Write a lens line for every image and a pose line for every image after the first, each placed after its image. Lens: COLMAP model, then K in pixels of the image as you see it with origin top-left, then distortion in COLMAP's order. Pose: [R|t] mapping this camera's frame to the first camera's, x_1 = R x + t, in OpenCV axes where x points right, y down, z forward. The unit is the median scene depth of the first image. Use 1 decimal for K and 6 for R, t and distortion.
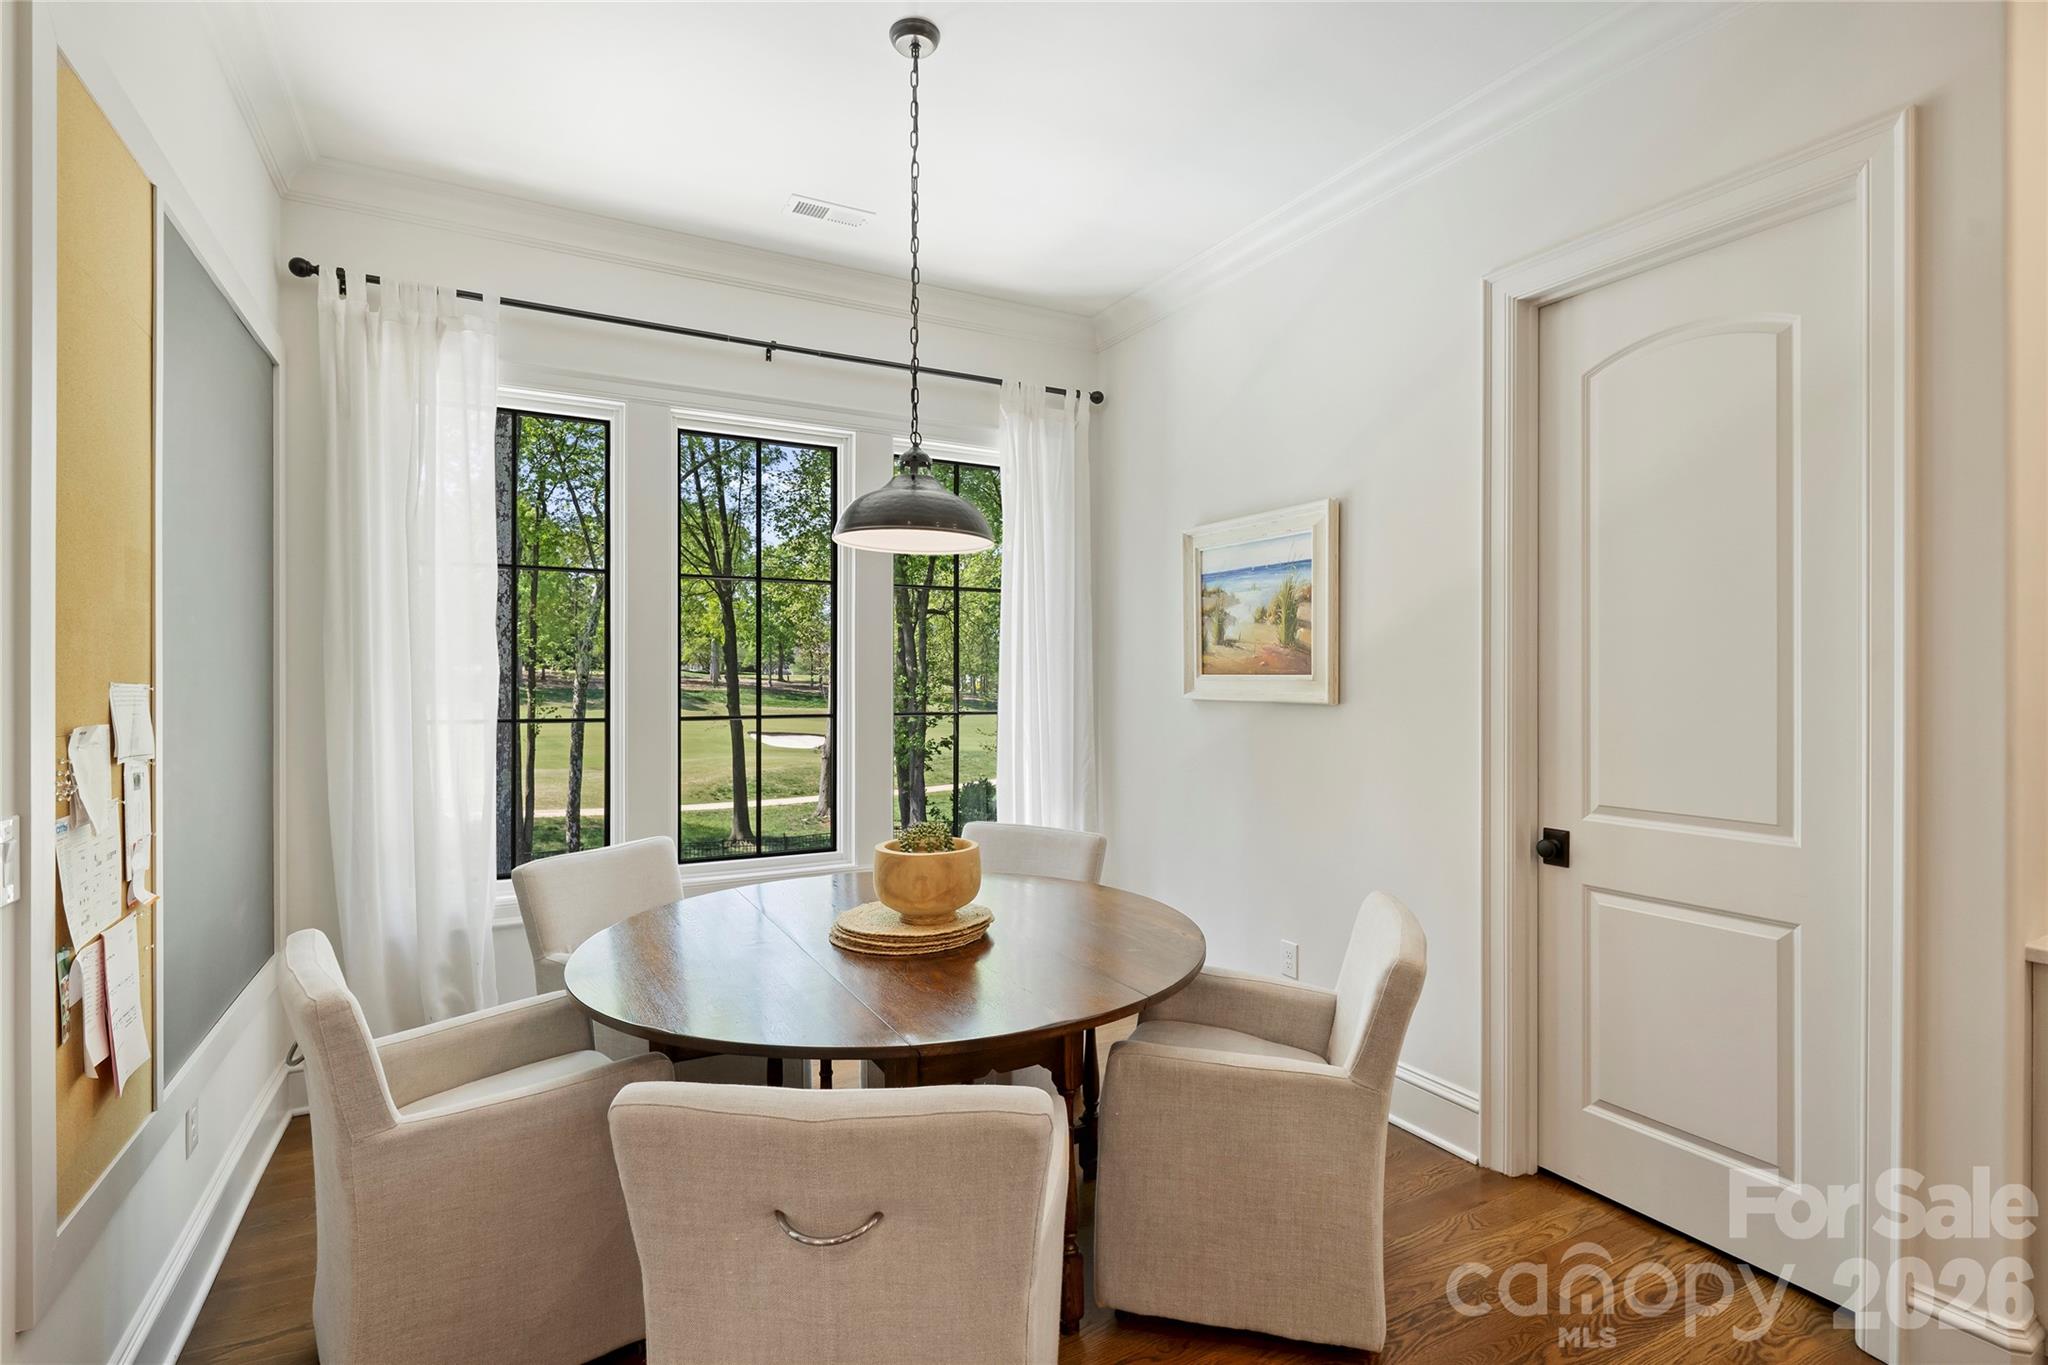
lens RADIAL K [[956.5, 0, 997.5], [0, 956.5, 676.3], [0, 0, 1]] dist [-0.000298, 0.000047]
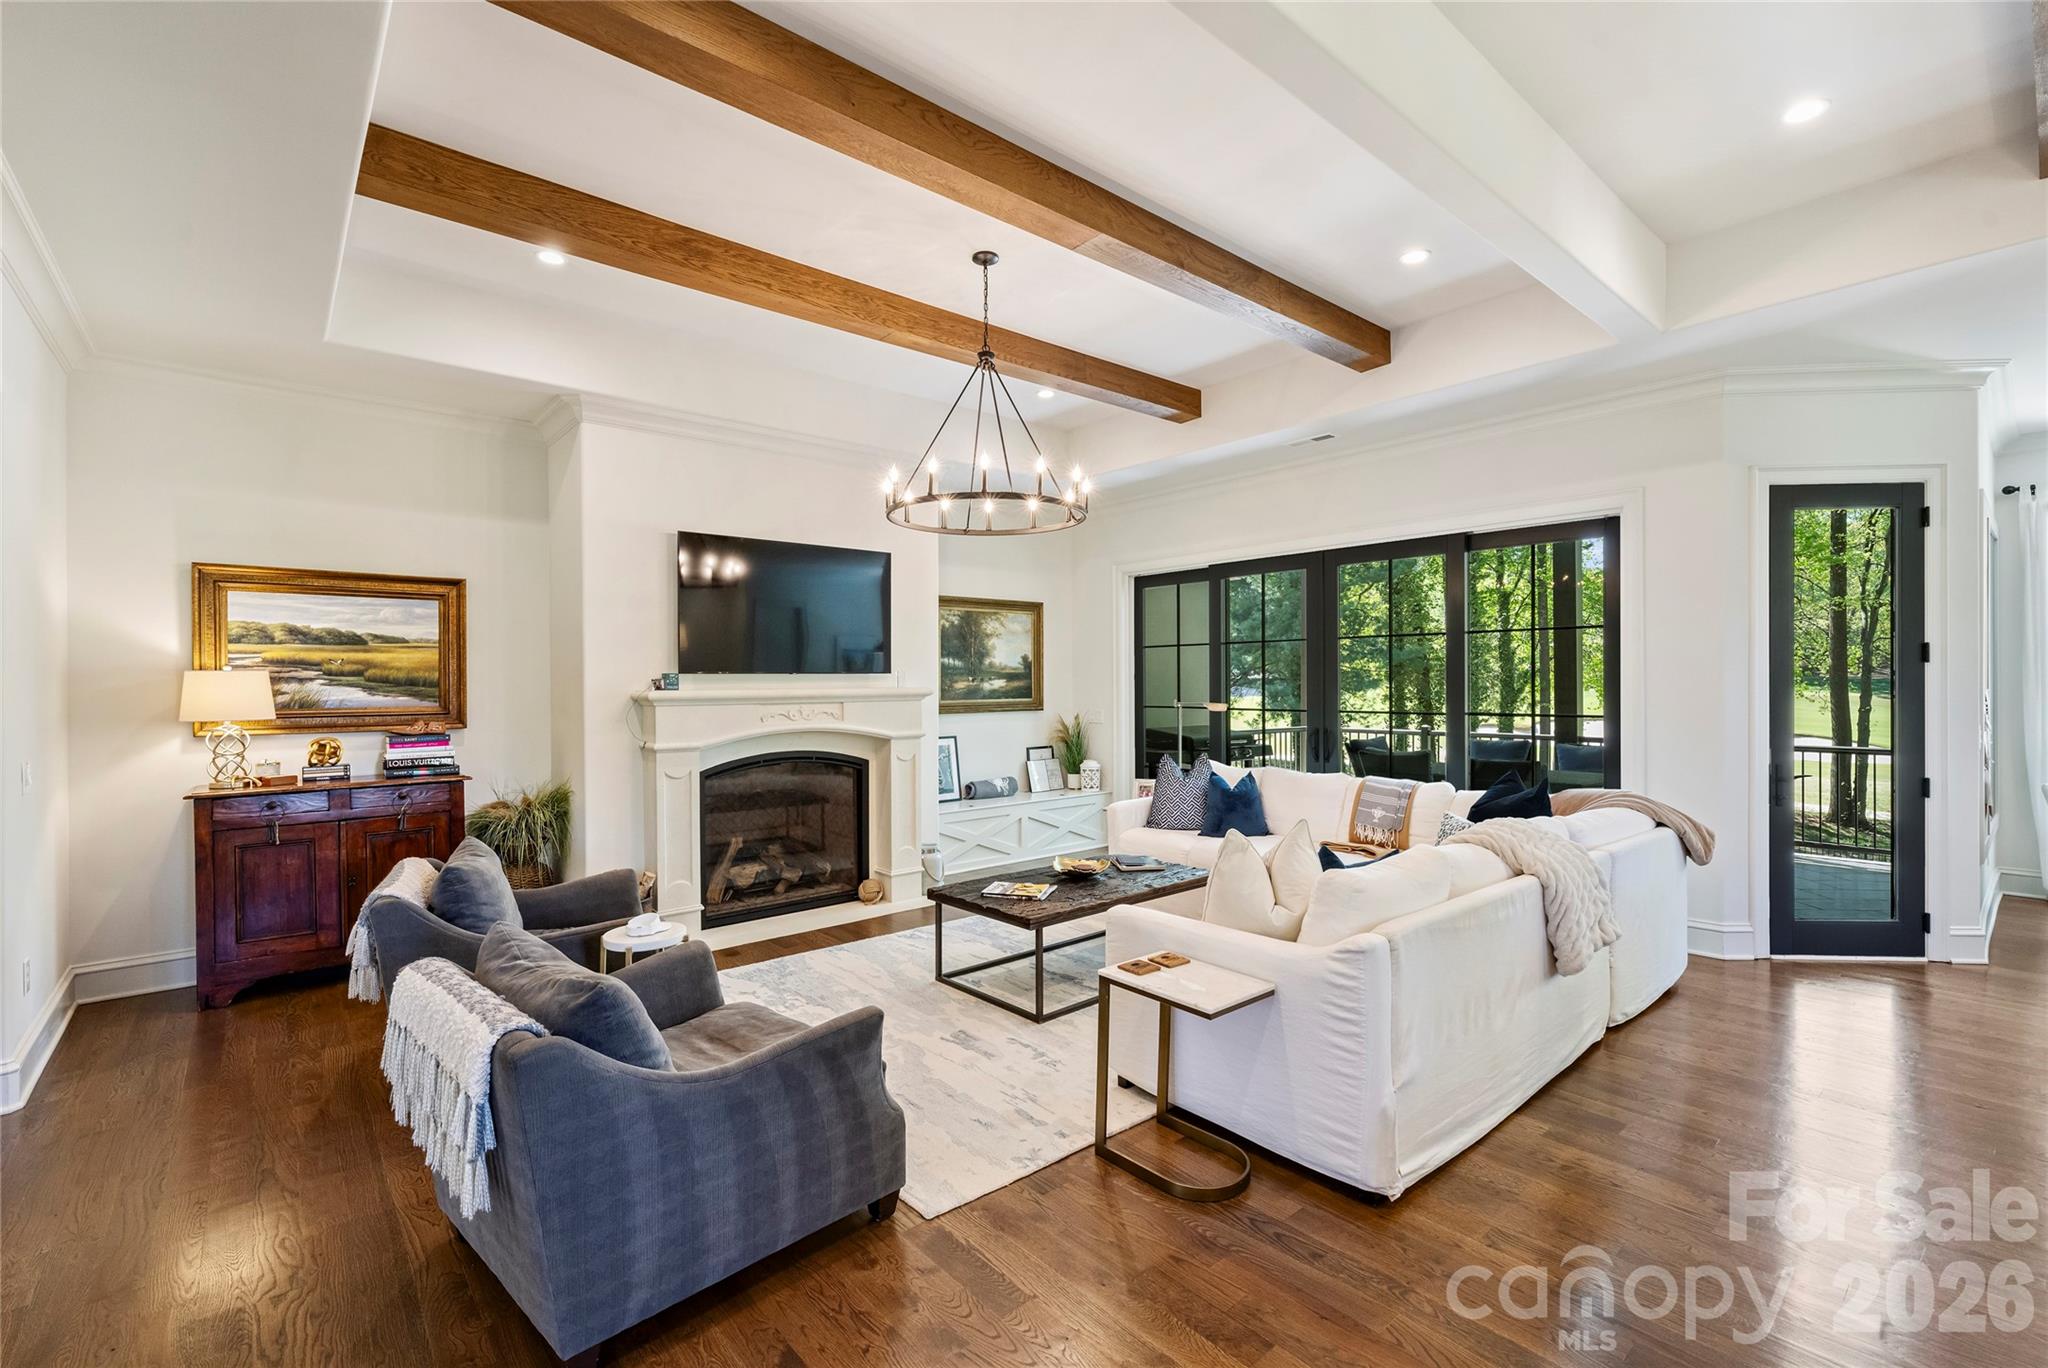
lens RADIAL K [[891.5, 0, 1031.9], [0, 891.5, 686.0], [0, 0, 1]] dist [-0.001471, -0.000287]
pose [[0.237624, 0.003261, -0.971352, 0.592229], [0.006241, 0.999969, 0.004884, -0.016843], [0.971337, -0.007223, 0.237597, -1.391049]]
